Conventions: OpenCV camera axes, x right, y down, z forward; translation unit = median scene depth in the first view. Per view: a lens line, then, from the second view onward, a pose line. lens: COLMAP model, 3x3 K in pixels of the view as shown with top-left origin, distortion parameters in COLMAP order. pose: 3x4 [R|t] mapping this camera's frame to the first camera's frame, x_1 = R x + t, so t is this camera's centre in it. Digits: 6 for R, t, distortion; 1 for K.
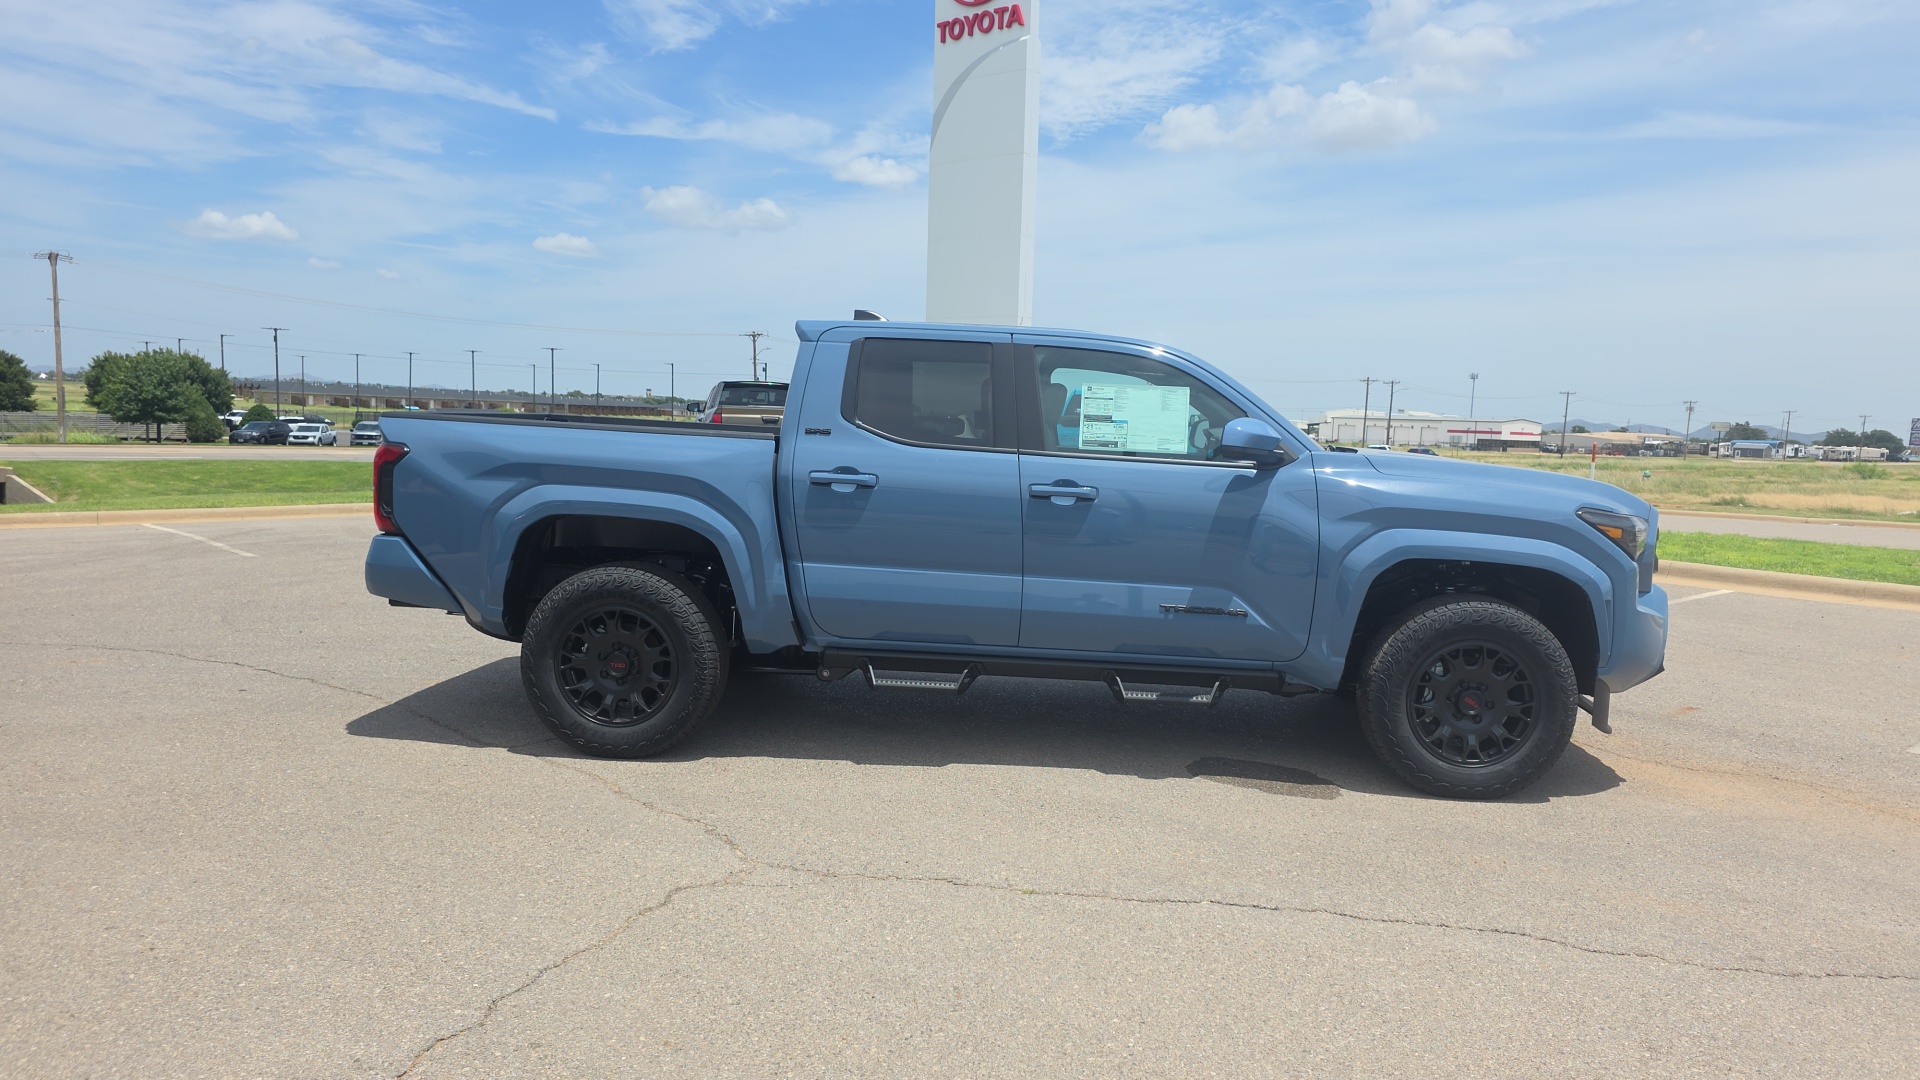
lens RADIAL K [[1301.3, 0, 1004.2], [0, 1301.3, 548.7], [0, 0, 1]] dist [0.060869, -0.065883]
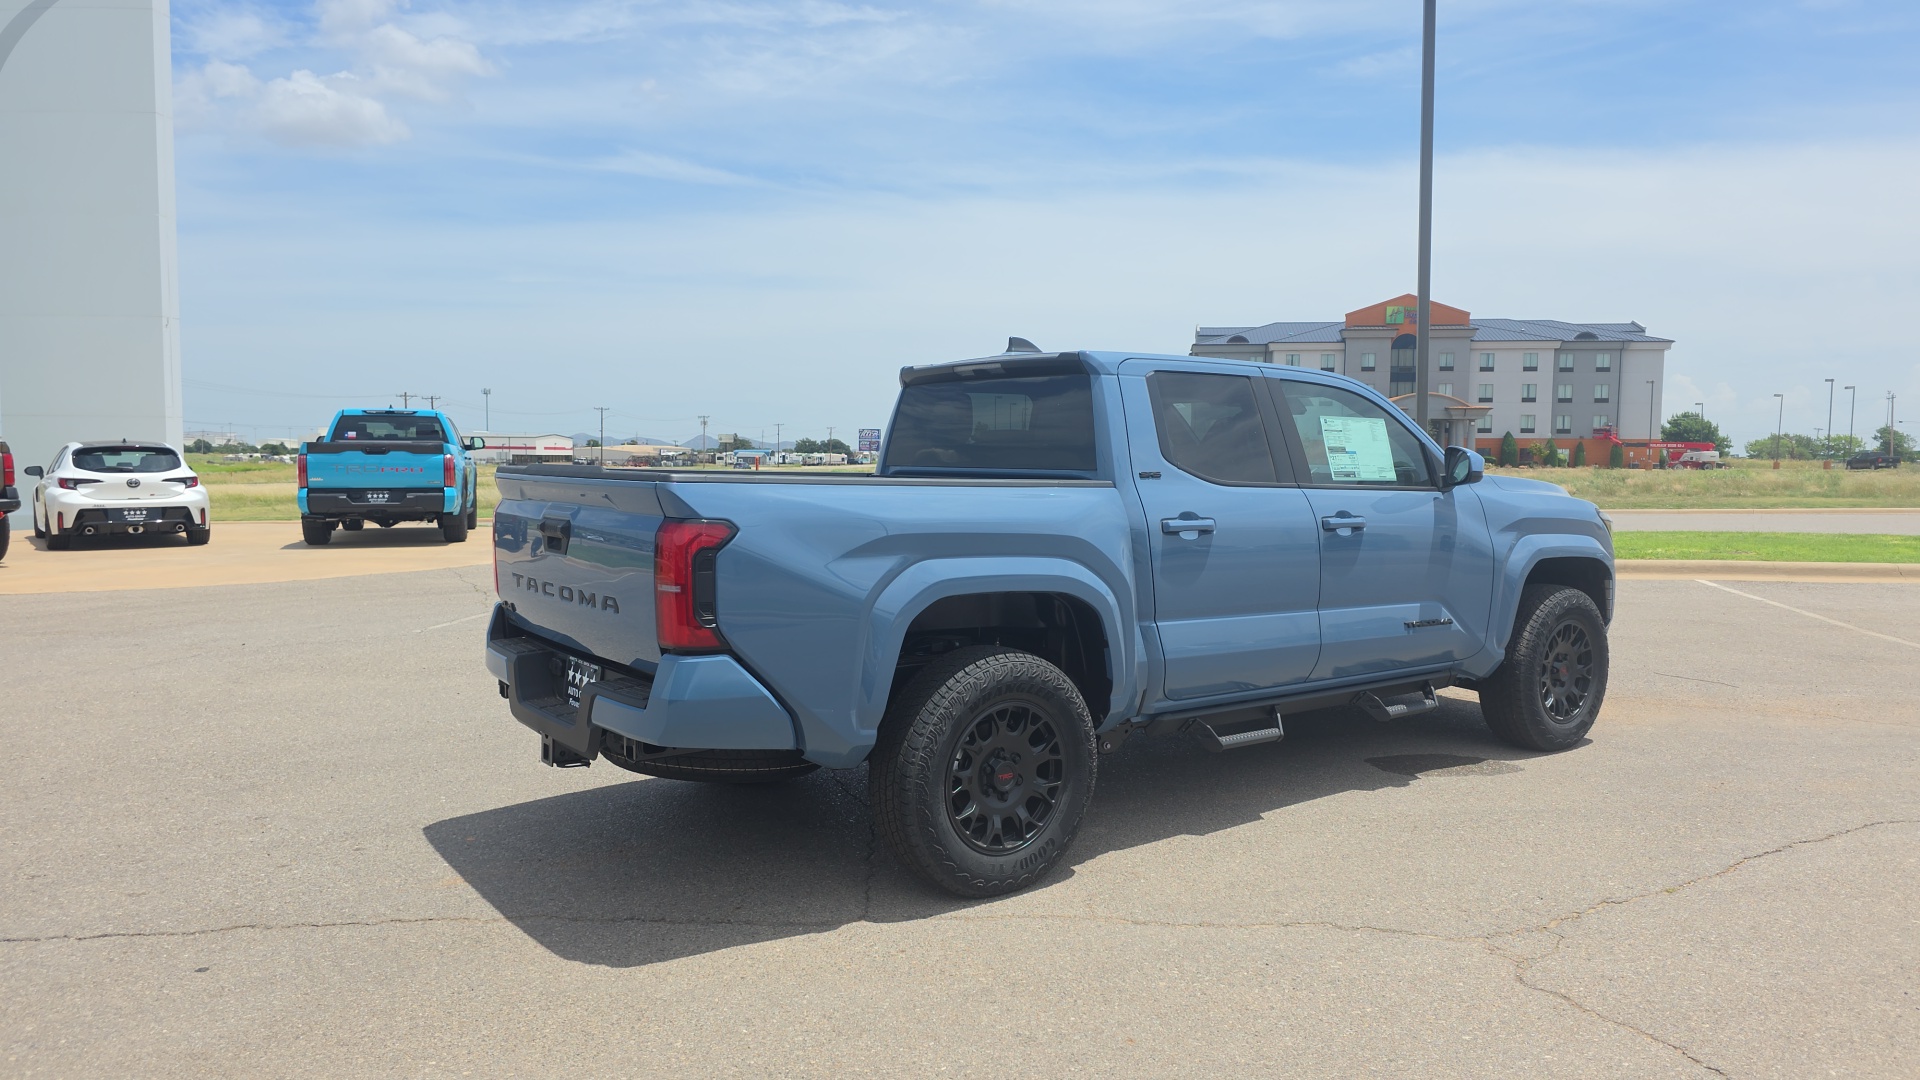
lens RADIAL K [[1301.3, 0, 998.4], [0, 1301.3, 535.6], [0, 0, 1]] dist [0.060869, -0.065883]
pose [[0.742673, -0.072361, 0.665733, -0.809163], [0.086505, 0.996182, 0.011777, -0.066685], [-0.664043, 0.048843, 0.746097, 0.397054]]
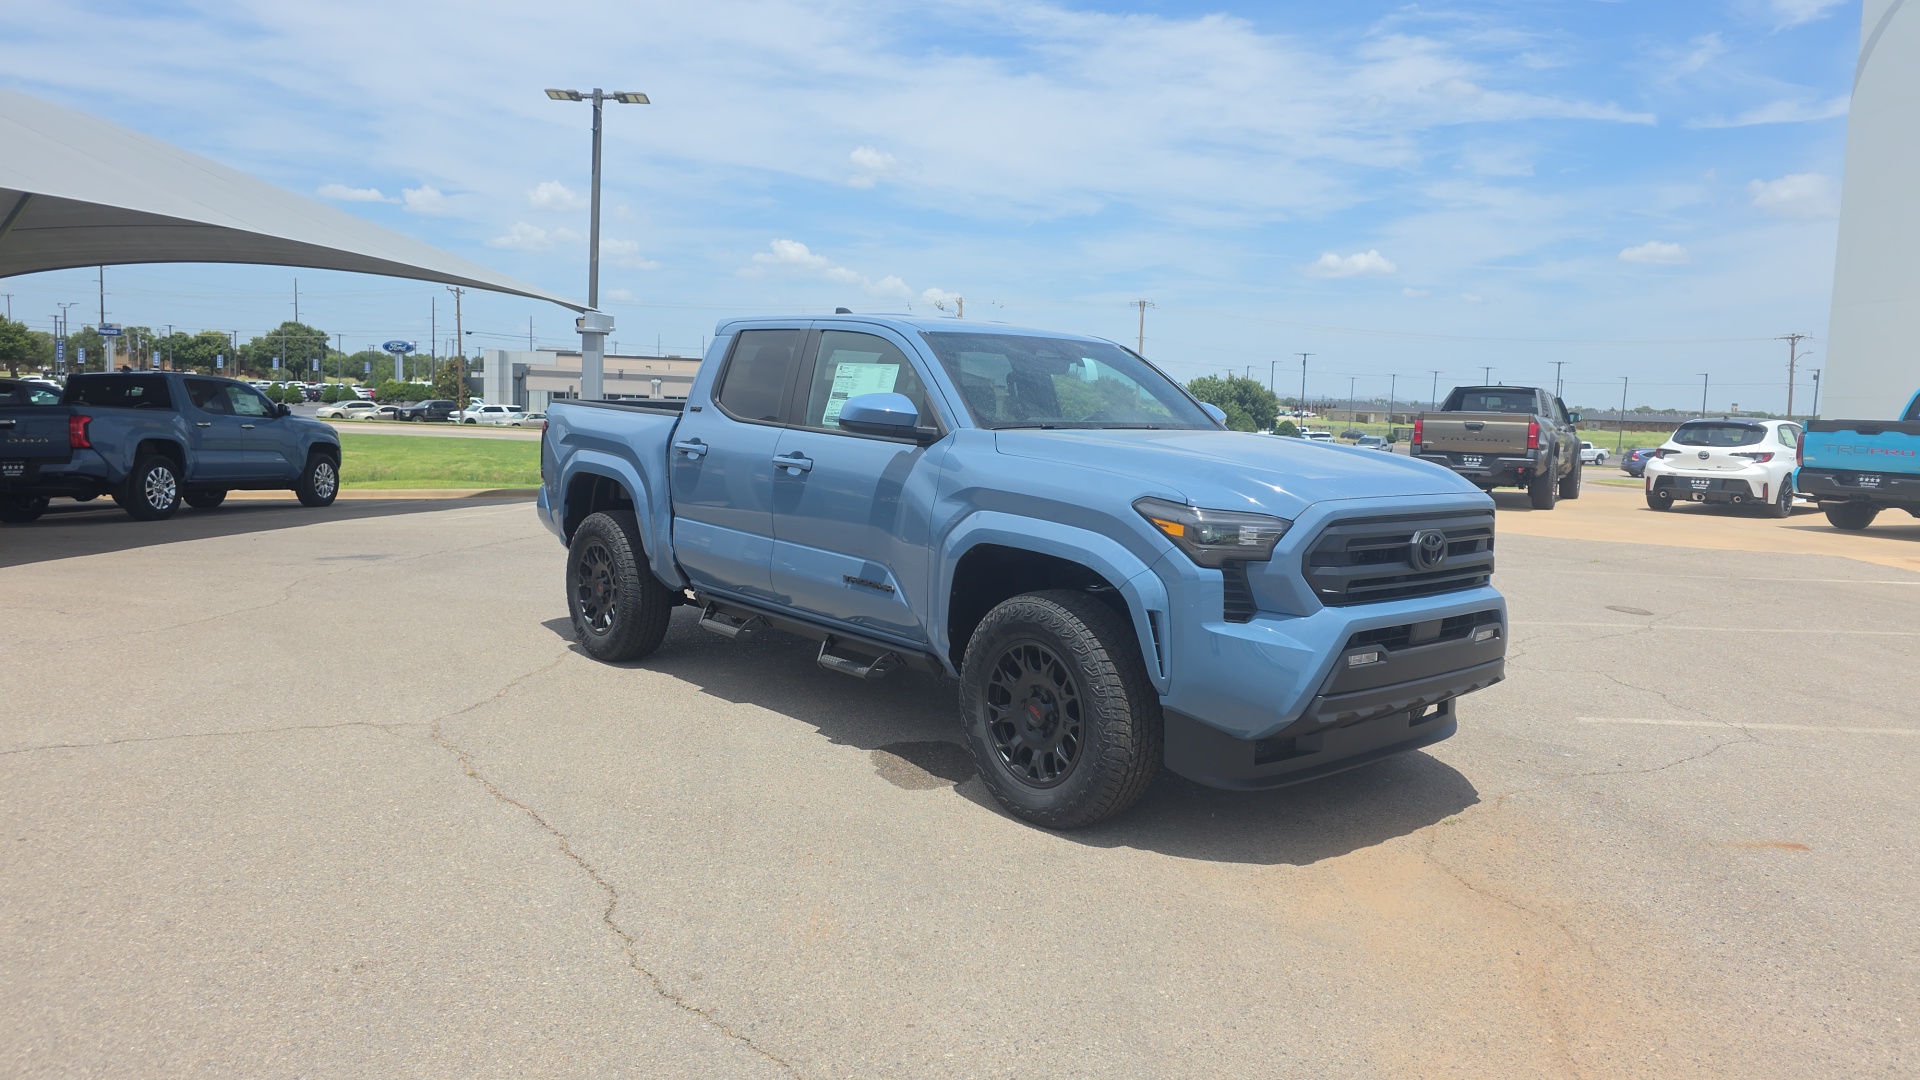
lens RADIAL K [[1301.3, 0, 993.1], [0, 1301.3, 522.4], [0, 0, 1]] dist [0.060869, -0.065883]
pose [[0.710410, 0.054835, -0.701649, 0.890305], [-0.078004, 0.996952, -0.001065, -0.005966], [0.699452, 0.055488, 0.712522, 0.331597]]
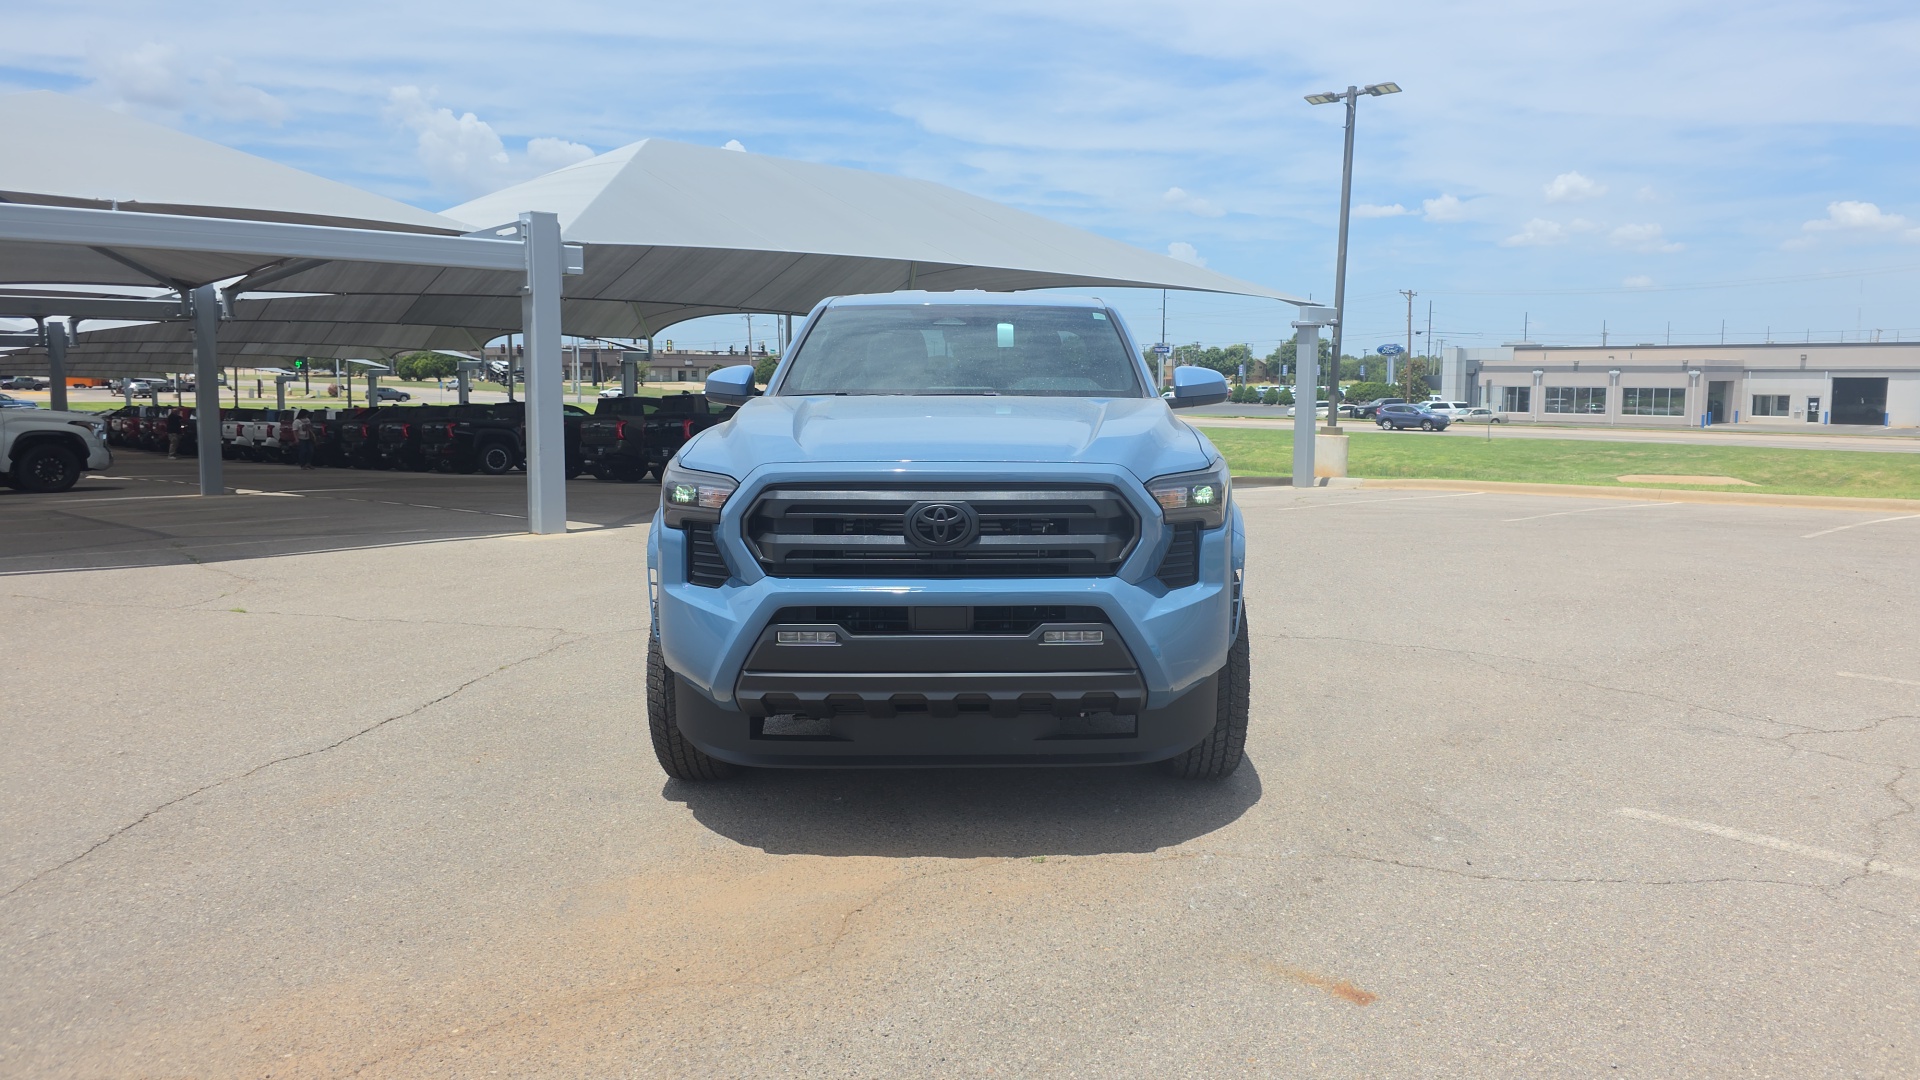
lens RADIAL K [[1301.3, 0, 1025.2], [0, 1301.3, 491.5], [0, 0, 1]] dist [0.060869, -0.065883]
pose [[0.068070, 0.051124, -0.996370, 1.207918], [-0.099353, 0.994069, 0.044219, -0.063921], [0.992721, 0.095983, 0.072745, 1.095263]]
